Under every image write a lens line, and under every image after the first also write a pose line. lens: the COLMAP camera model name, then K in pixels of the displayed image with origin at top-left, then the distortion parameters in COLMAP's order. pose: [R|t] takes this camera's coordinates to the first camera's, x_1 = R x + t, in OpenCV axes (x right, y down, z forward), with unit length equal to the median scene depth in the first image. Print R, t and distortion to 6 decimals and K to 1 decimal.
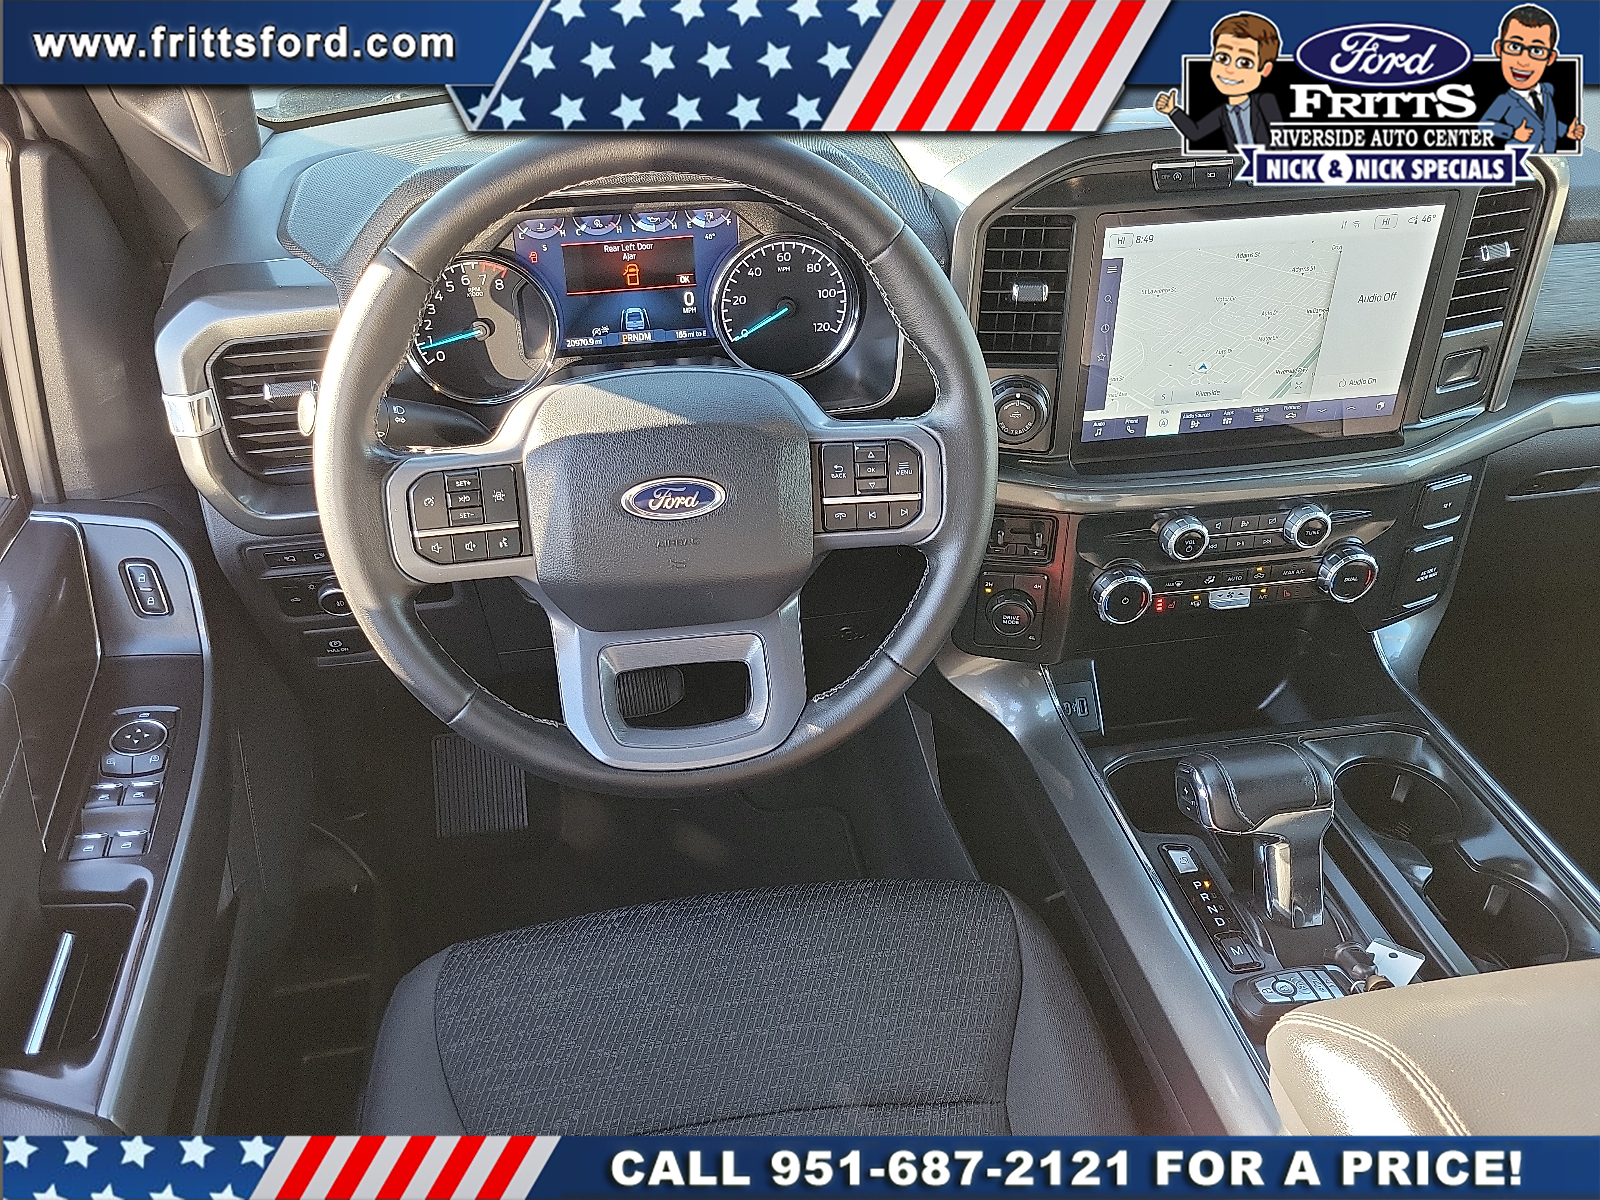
lens RADIAL K [[1283.2, 0, 800.0], [0, 1283.2, 600.0], [0, 0, 1]] dist [-0.001716, -0.001117]
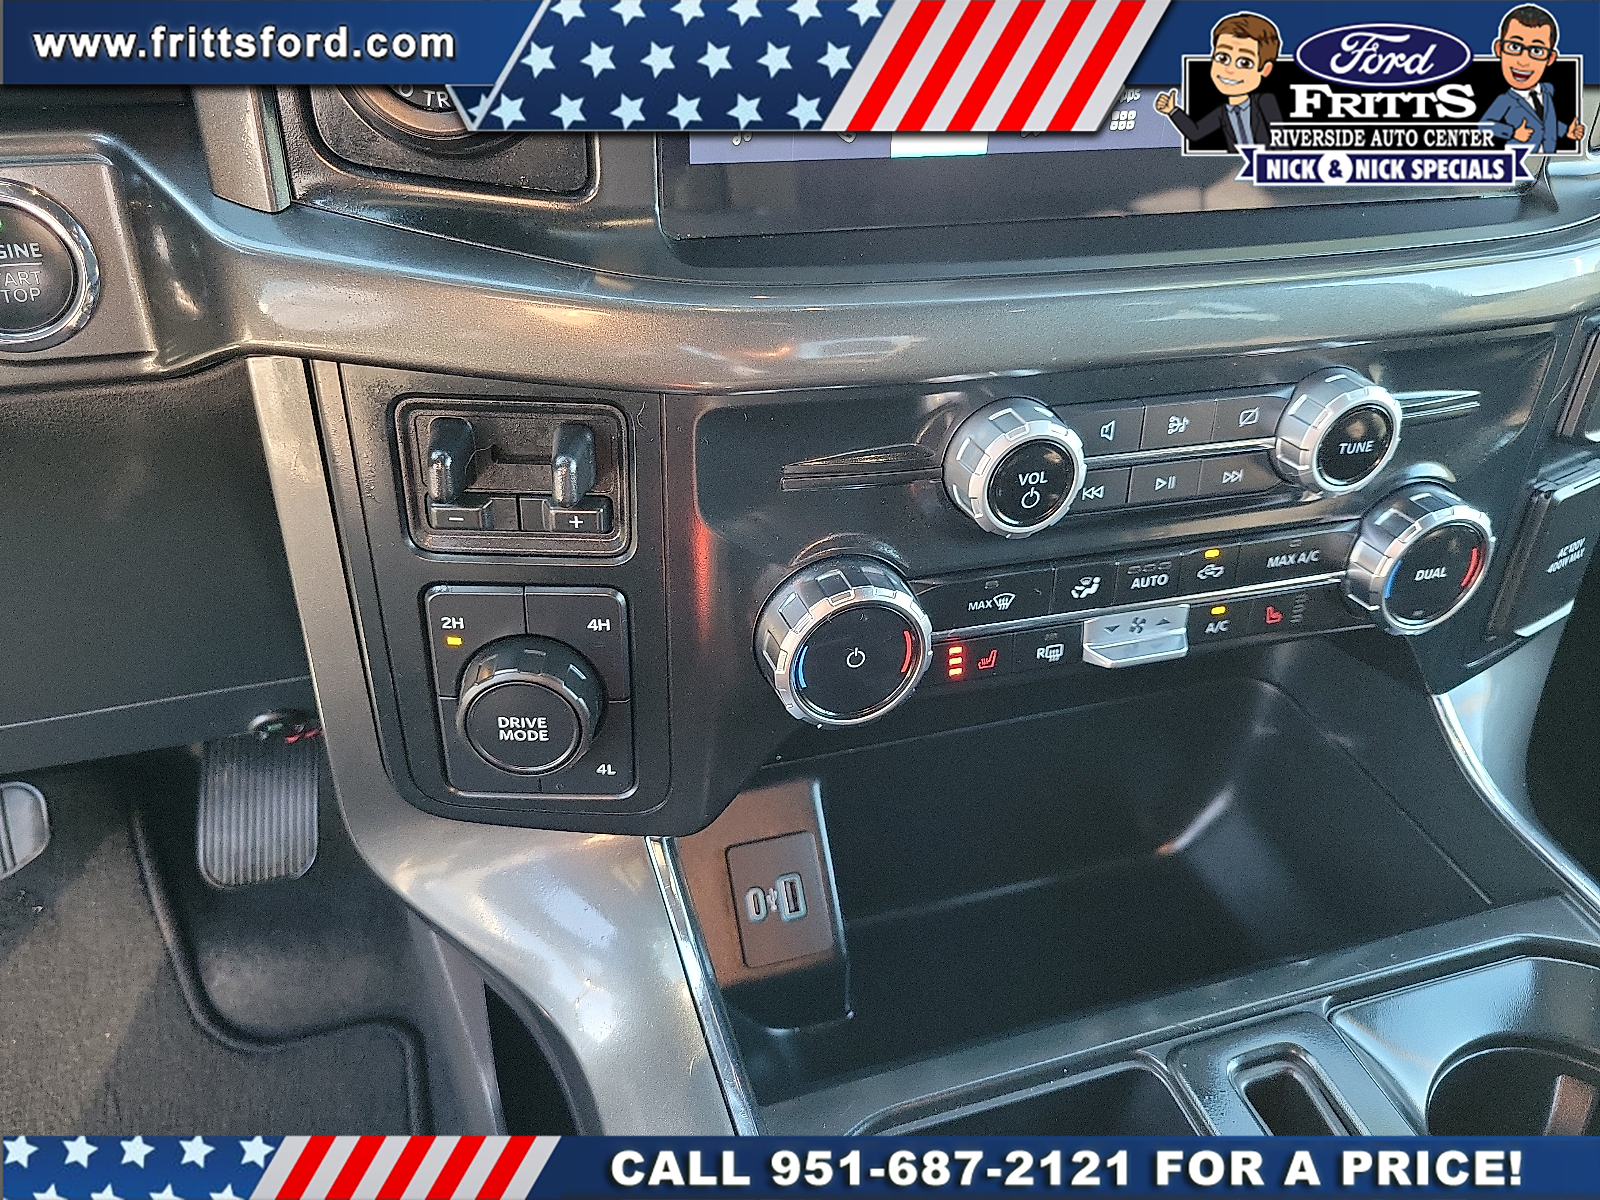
lens RADIAL K [[1283.2, 0, 800.0], [0, 1283.2, 600.0], [0, 0, 1]] dist [-0.001716, -0.001117]
pose [[0.989002, -0.038199, 0.142886, 0.191625], [0.041255, 0.998978, -0.018488, -0.009235], [-0.142034, 0.024179, 0.989566, 0.666563]]
